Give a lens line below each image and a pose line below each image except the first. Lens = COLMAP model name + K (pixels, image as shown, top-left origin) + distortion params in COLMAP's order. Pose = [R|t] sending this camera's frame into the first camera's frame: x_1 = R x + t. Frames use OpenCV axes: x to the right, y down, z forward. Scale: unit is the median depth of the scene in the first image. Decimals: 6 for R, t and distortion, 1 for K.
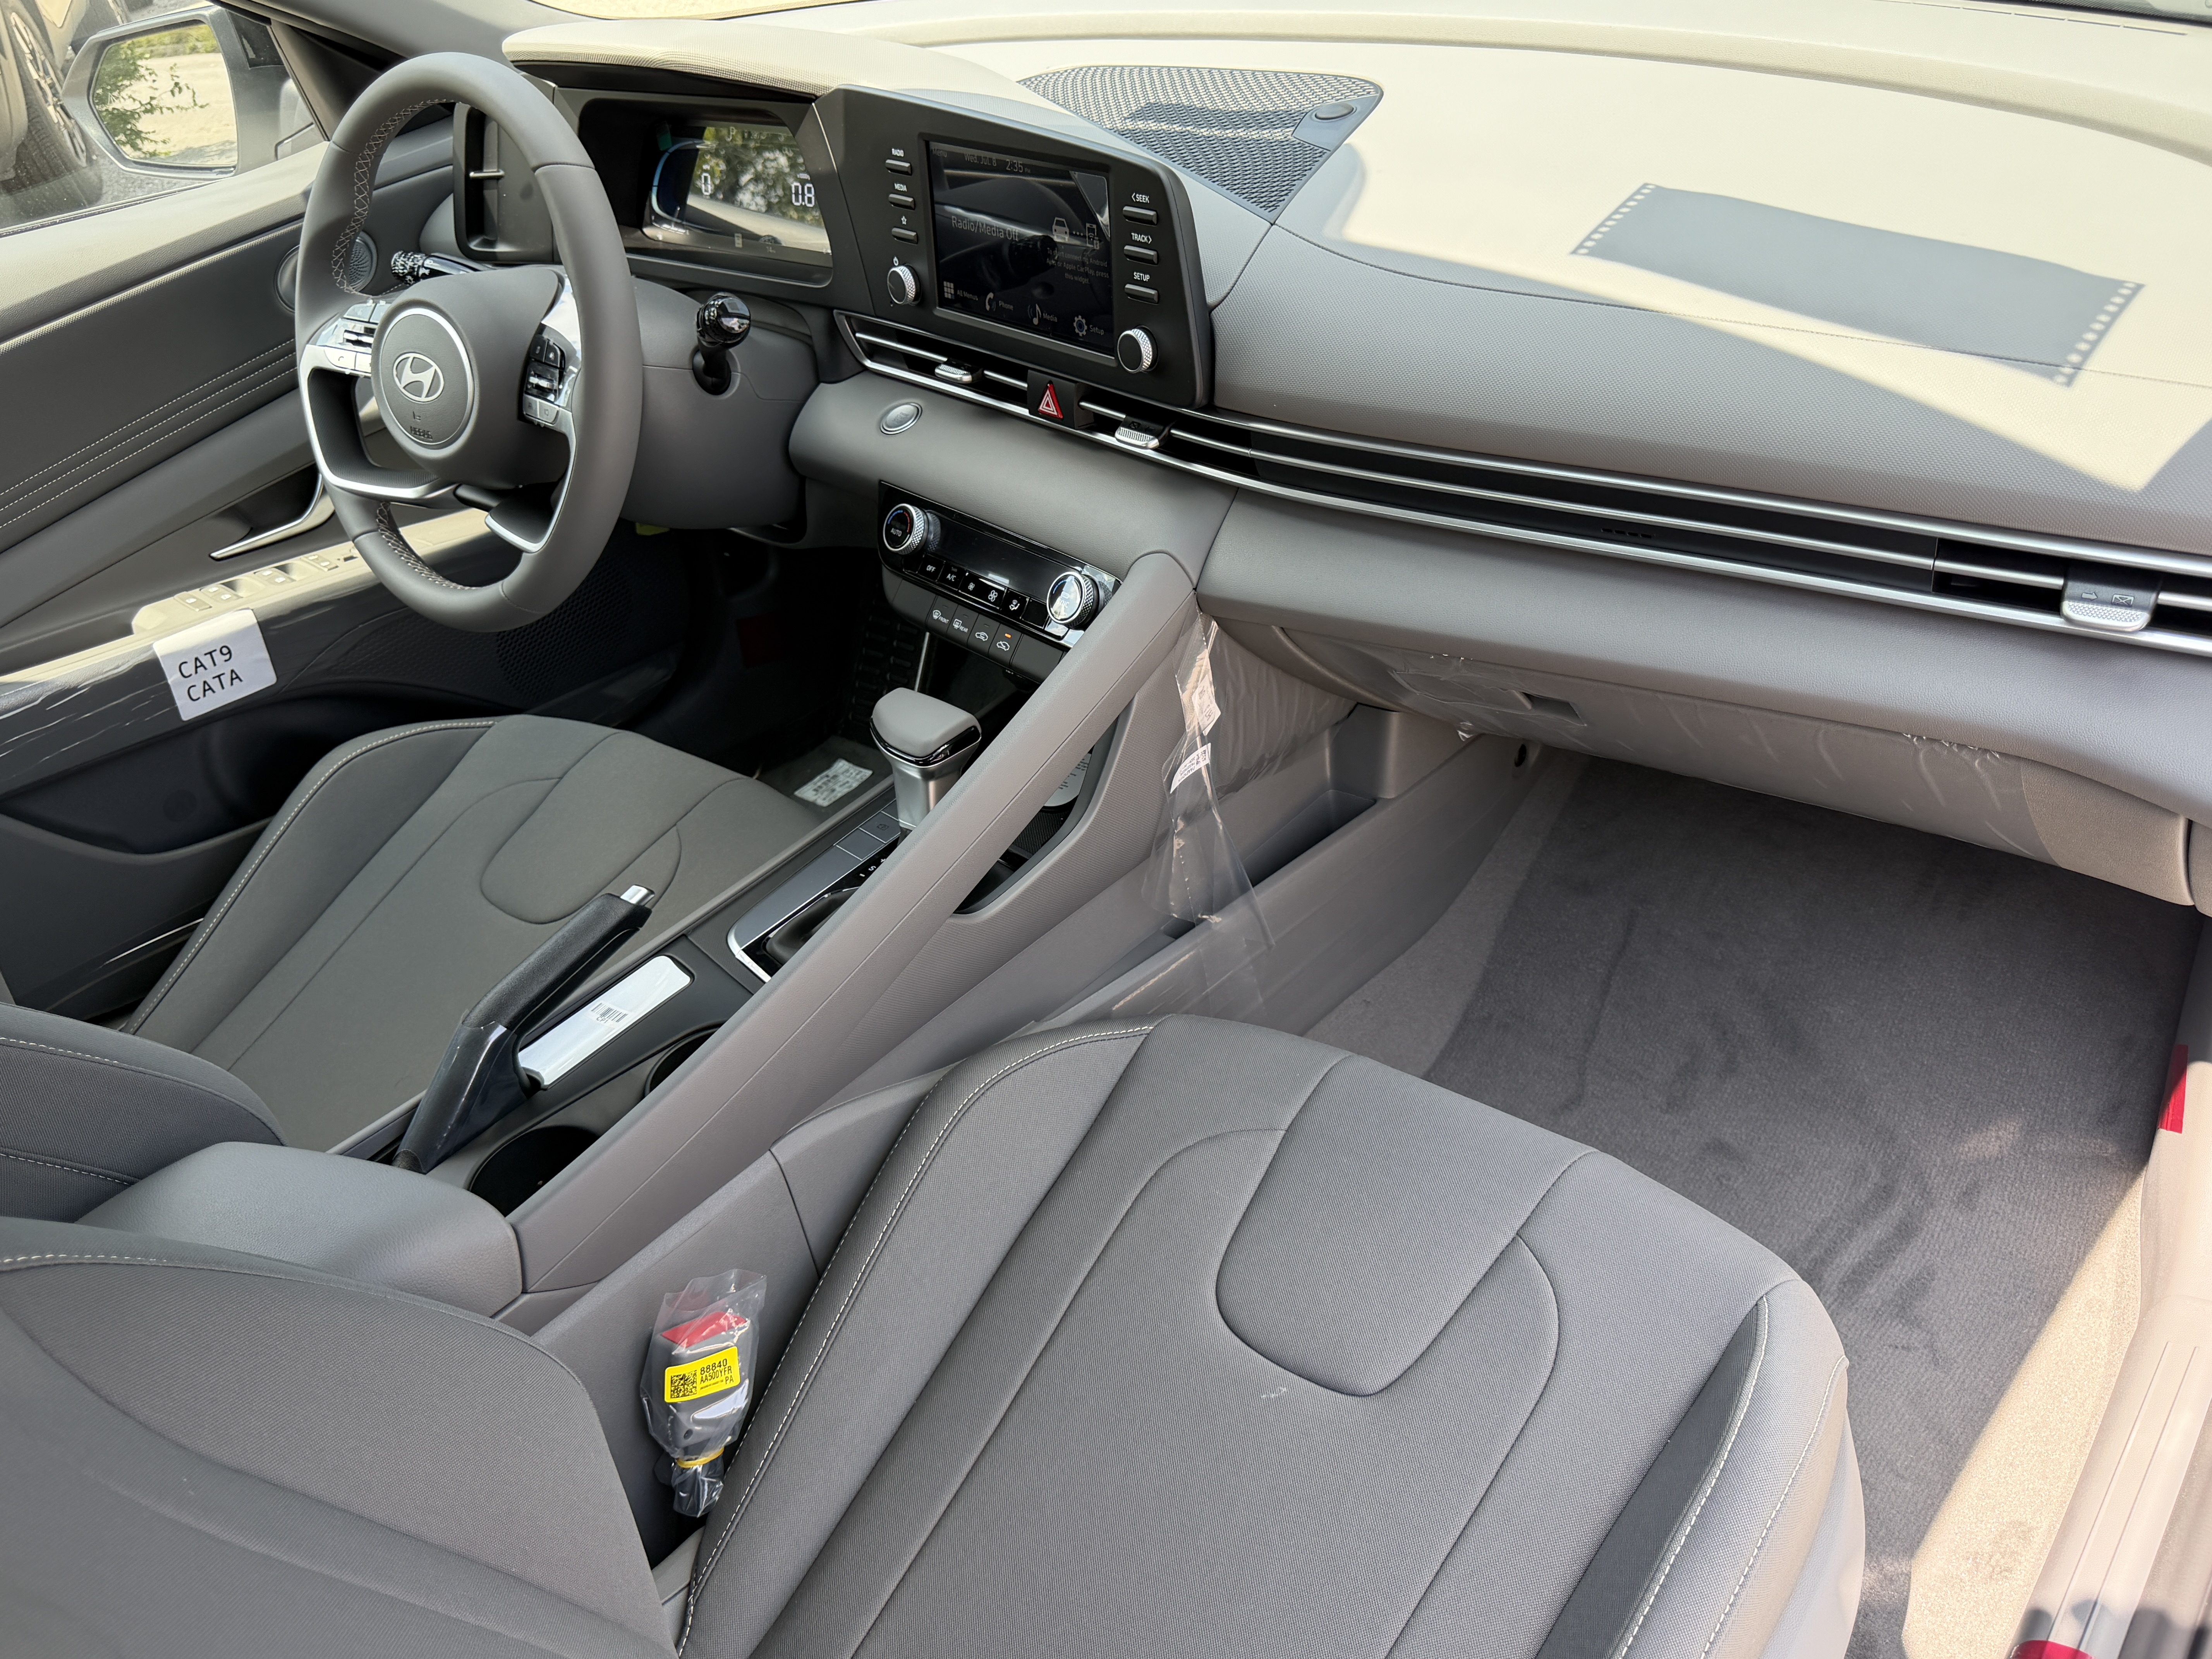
lens RADIAL K [[1743.8, 0, 1128.5], [0, 1743.8, 839.7], [0, 0, 1]] dist [0.046435, -0.013297]
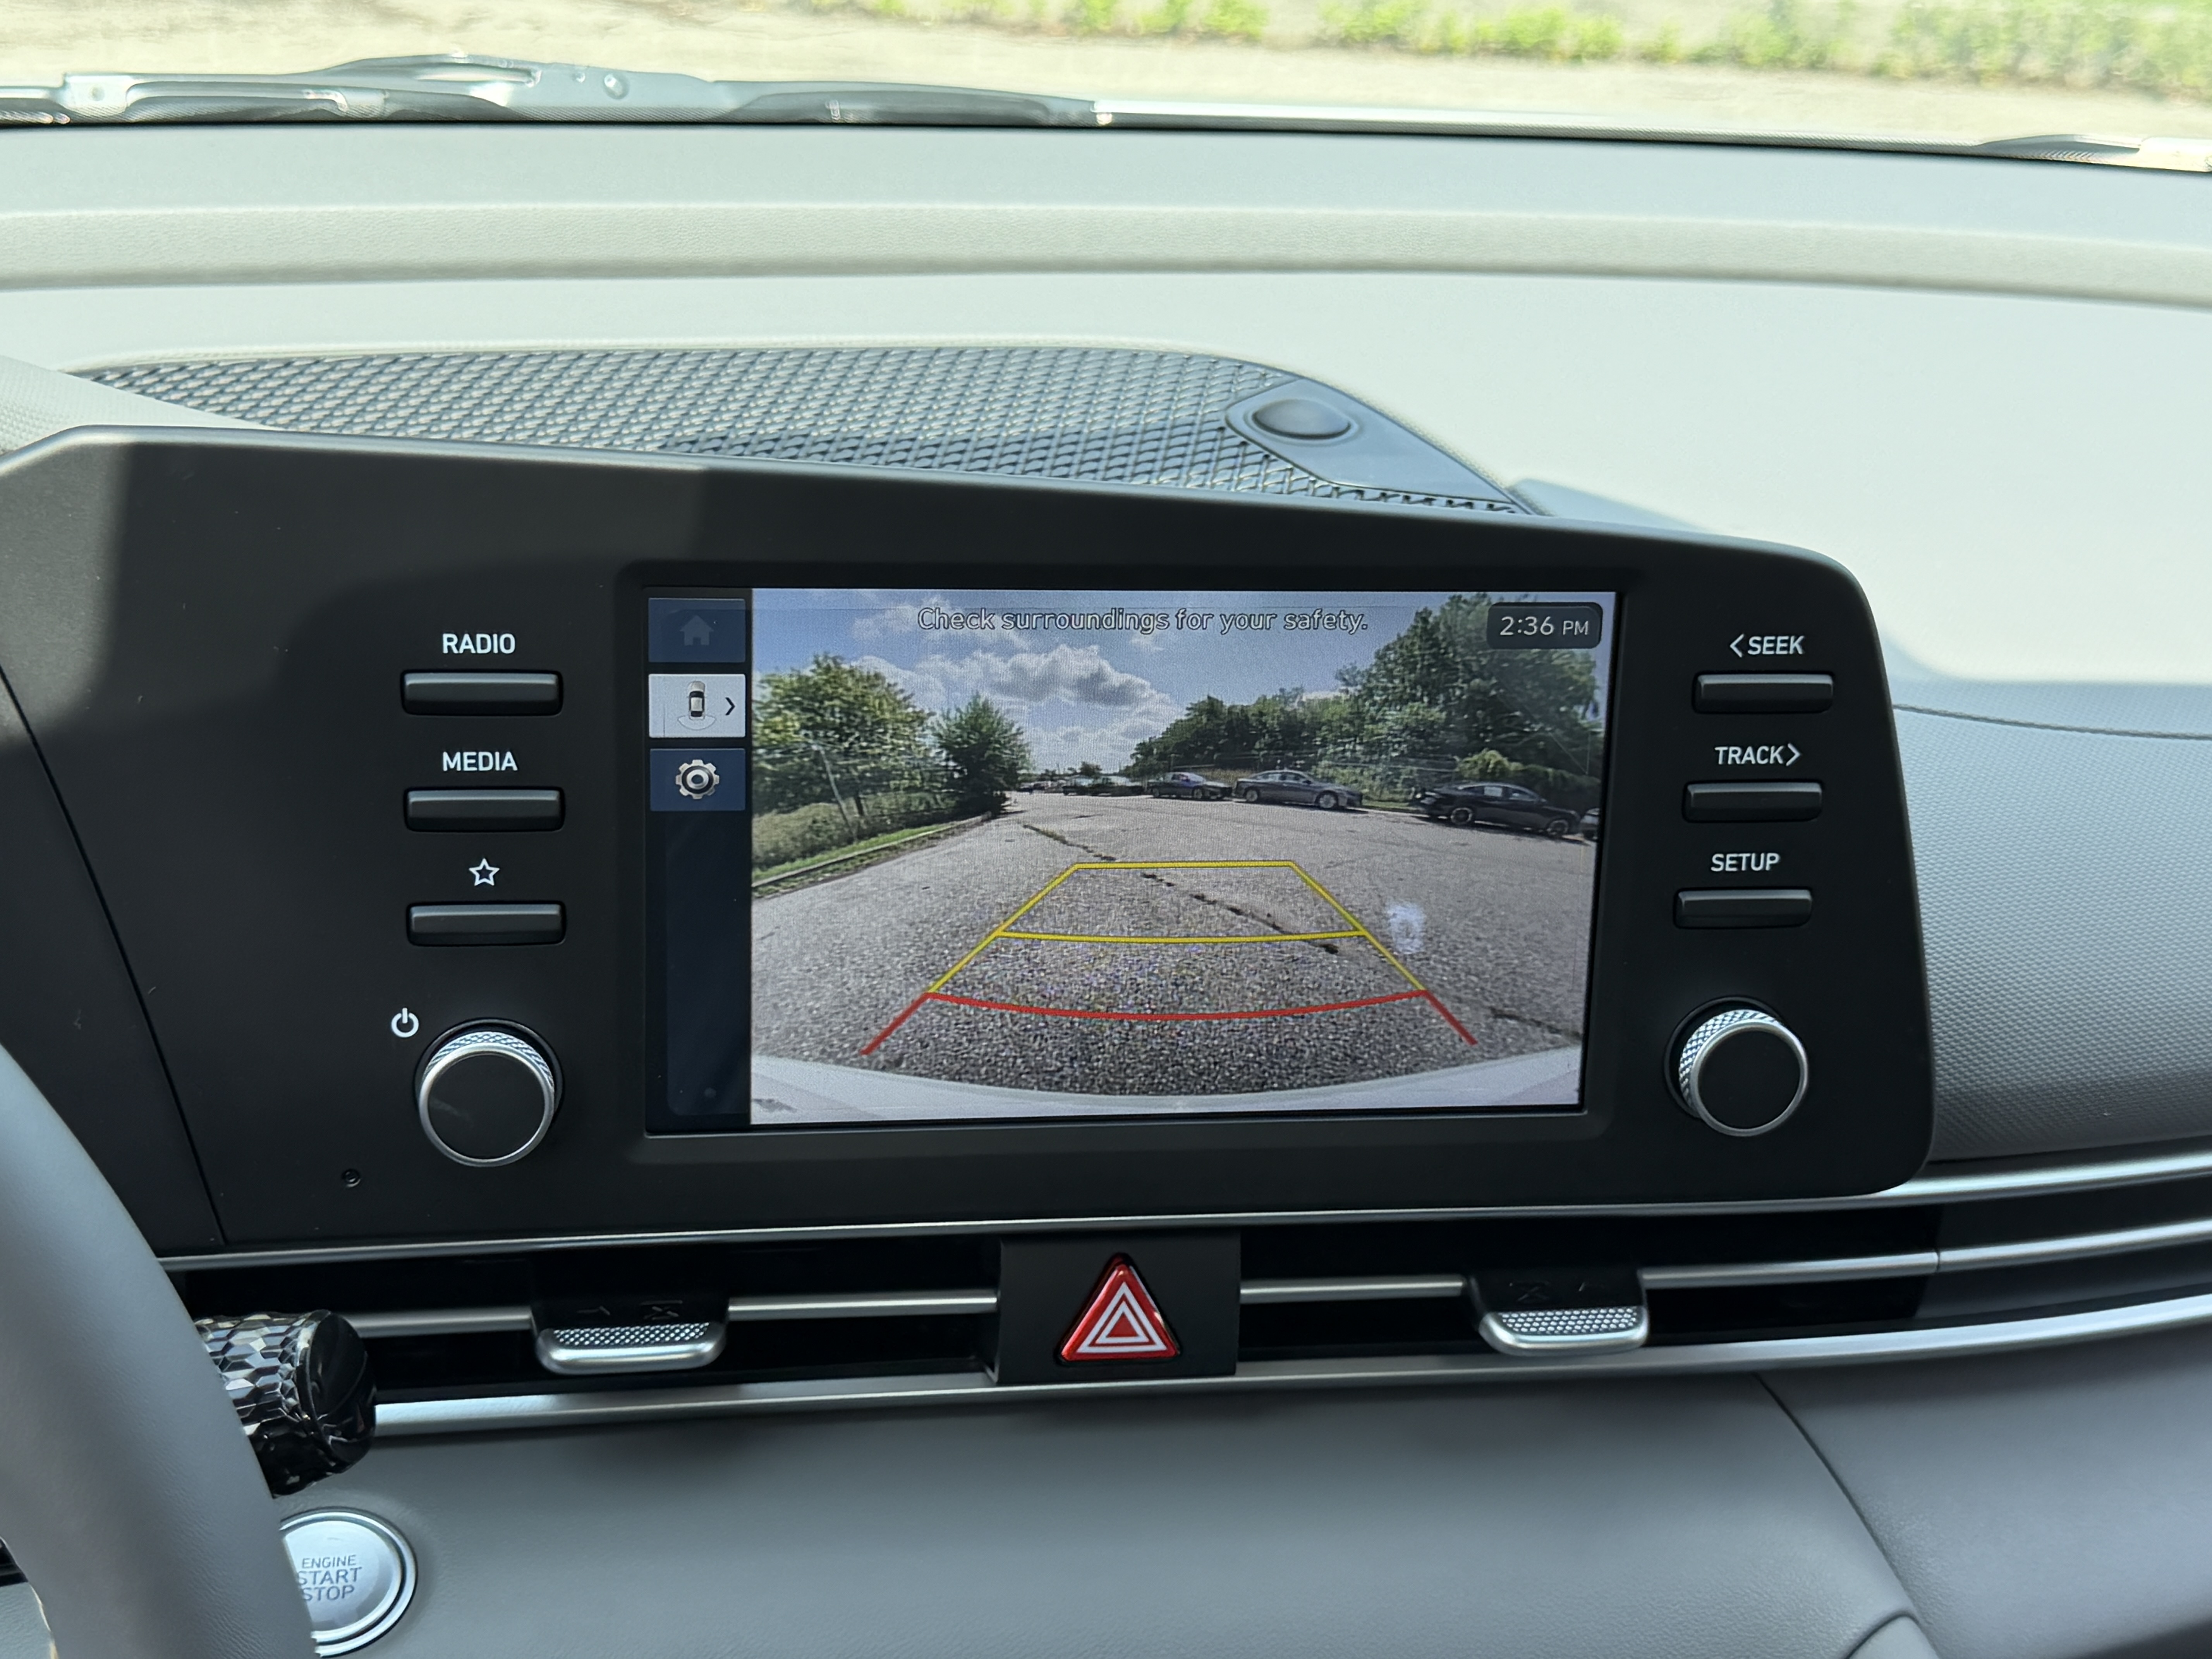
lens RADIAL K [[3098.1, 0, 1126.0], [0, 3098.1, 843.6], [0, 0, 1]] dist [0.108400, 0.000000]
pose [[0.516549, -0.168274, 0.839560, -0.485869], [0.387315, 0.920375, -0.053828, -0.295400], [-0.763652, 0.352979, 0.540594, 0.668342]]
